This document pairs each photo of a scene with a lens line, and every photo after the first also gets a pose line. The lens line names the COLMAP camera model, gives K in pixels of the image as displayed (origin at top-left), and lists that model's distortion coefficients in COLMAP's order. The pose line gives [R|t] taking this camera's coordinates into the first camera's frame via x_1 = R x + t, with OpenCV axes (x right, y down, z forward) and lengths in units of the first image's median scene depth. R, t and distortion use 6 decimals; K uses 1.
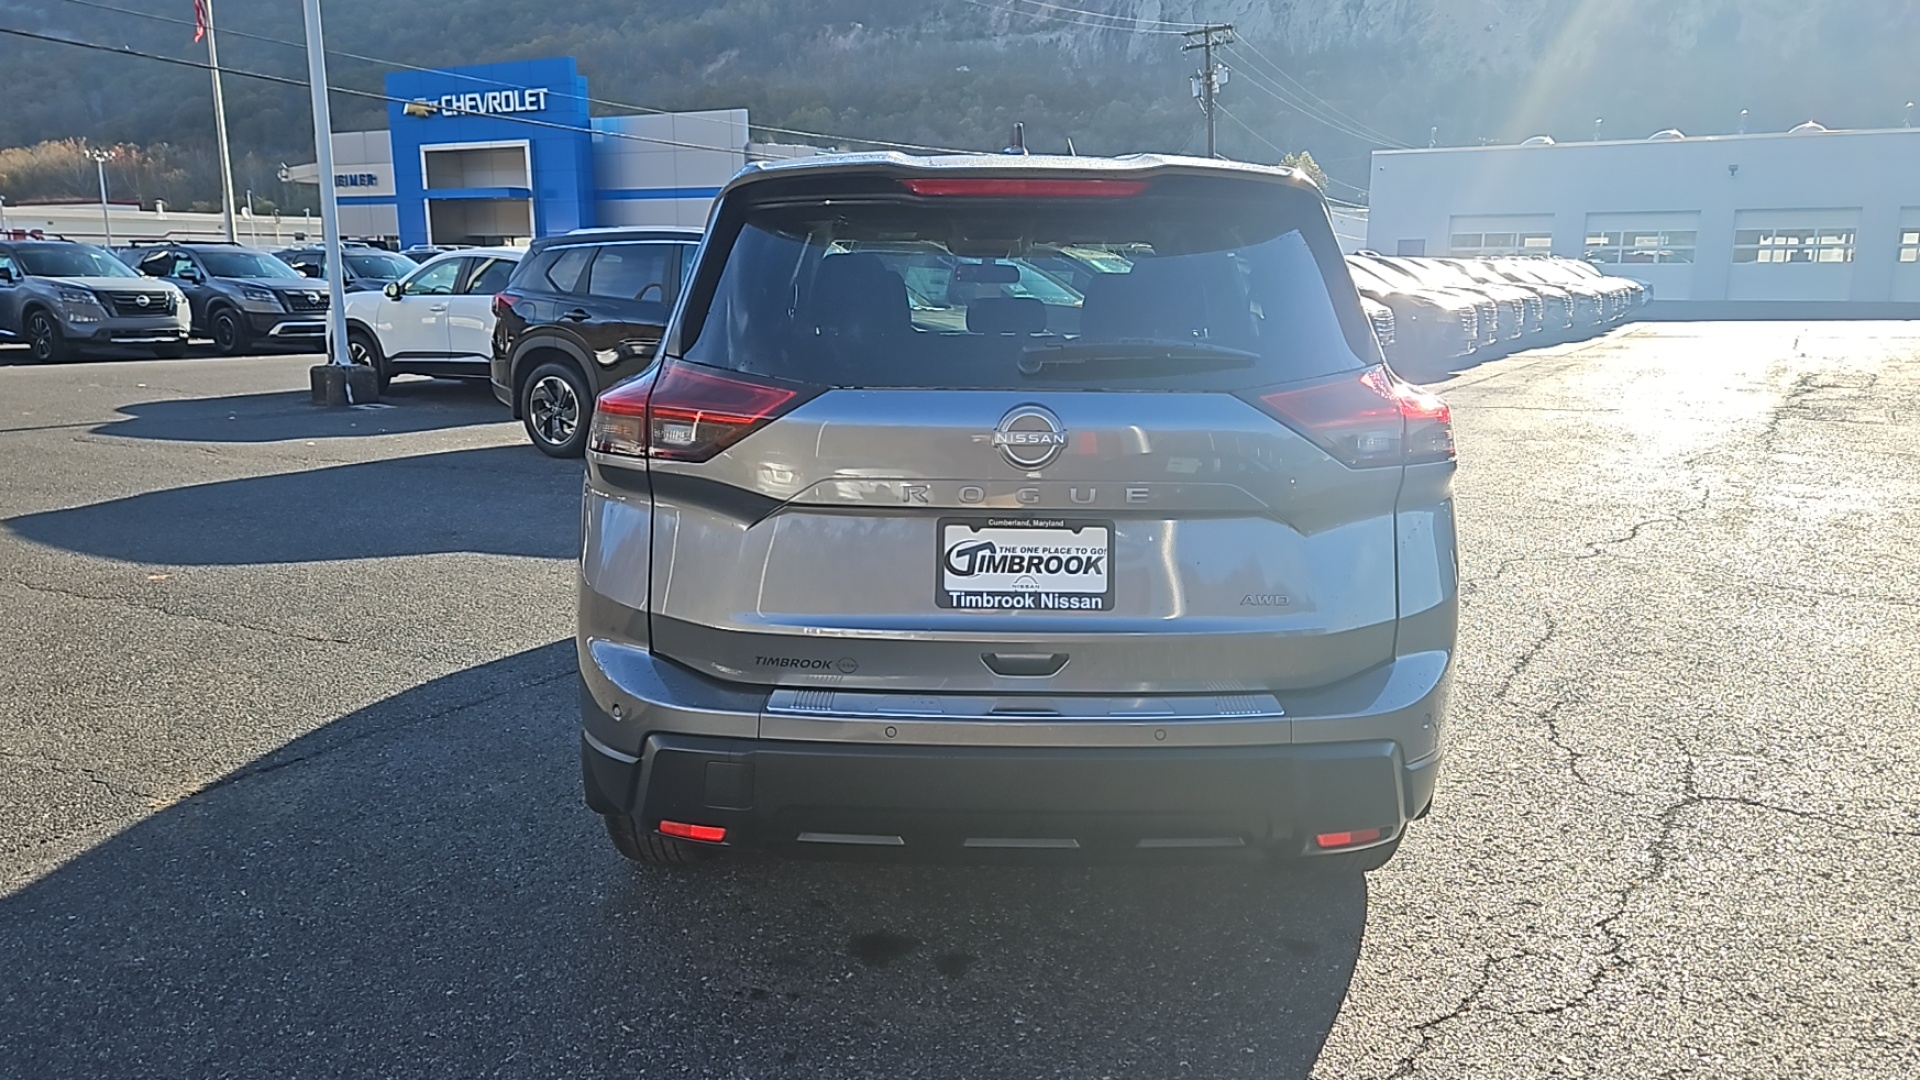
lens RADIAL K [[1382.6, 0, 960.0], [0, 1382.6, 540.0], [0, 0, 1]] dist [0.087451, -0.091435]
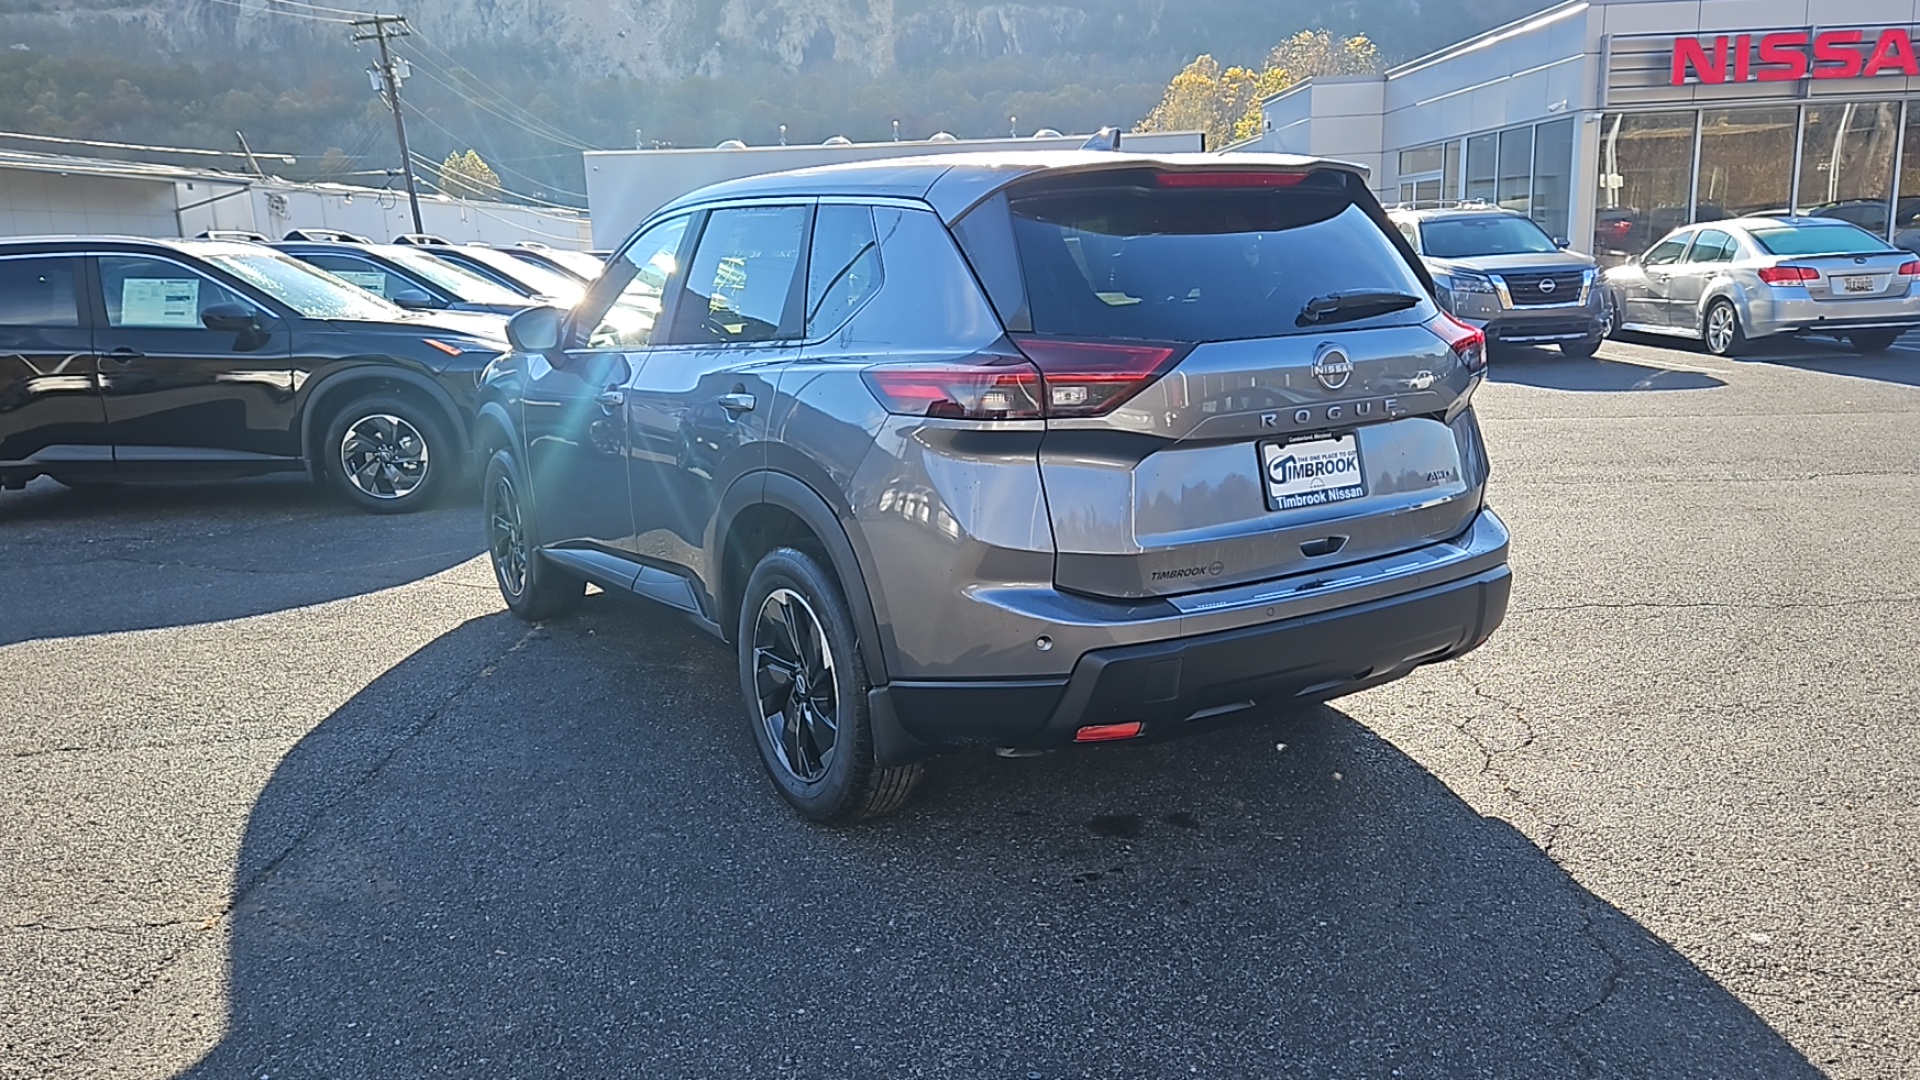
lens RADIAL K [[1382.6, 0, 960.0], [0, 1382.6, 540.0], [0, 0, 1]] dist [0.087451, -0.091435]
pose [[0.847278, -0.141730, 0.511892, -0.906560], [0.141881, 0.989114, 0.039022, -0.014642], [-0.511850, 0.039565, 0.858163, 0.057921]]
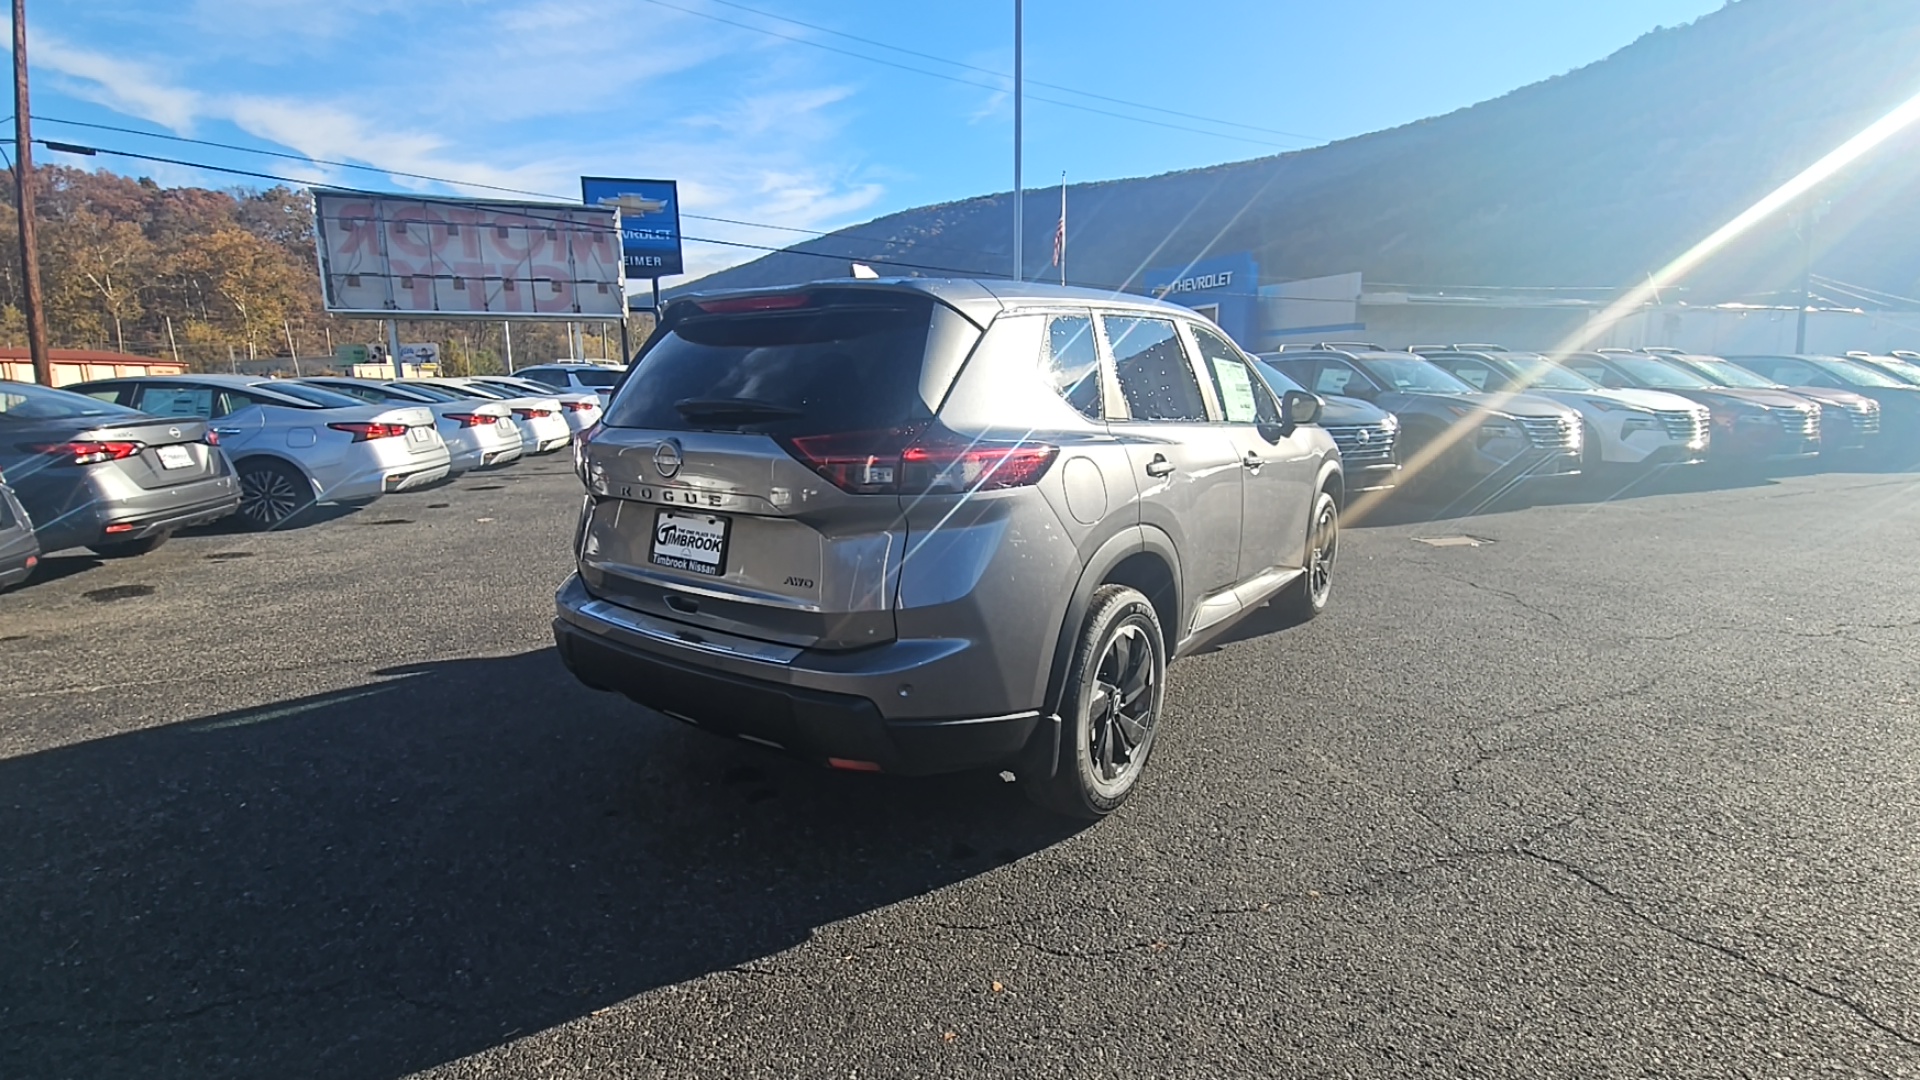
lens RADIAL K [[846.6, 0, 963.9], [0, 846.6, 536.8], [0, 0, 1]] dist [0.035470, -0.016910]
pose [[0.817580, 0.092191, -0.568388, 0.855039], [-0.099291, 0.994886, 0.018546, -0.036475], [0.567190, 0.041273, 0.822552, 0.381285]]
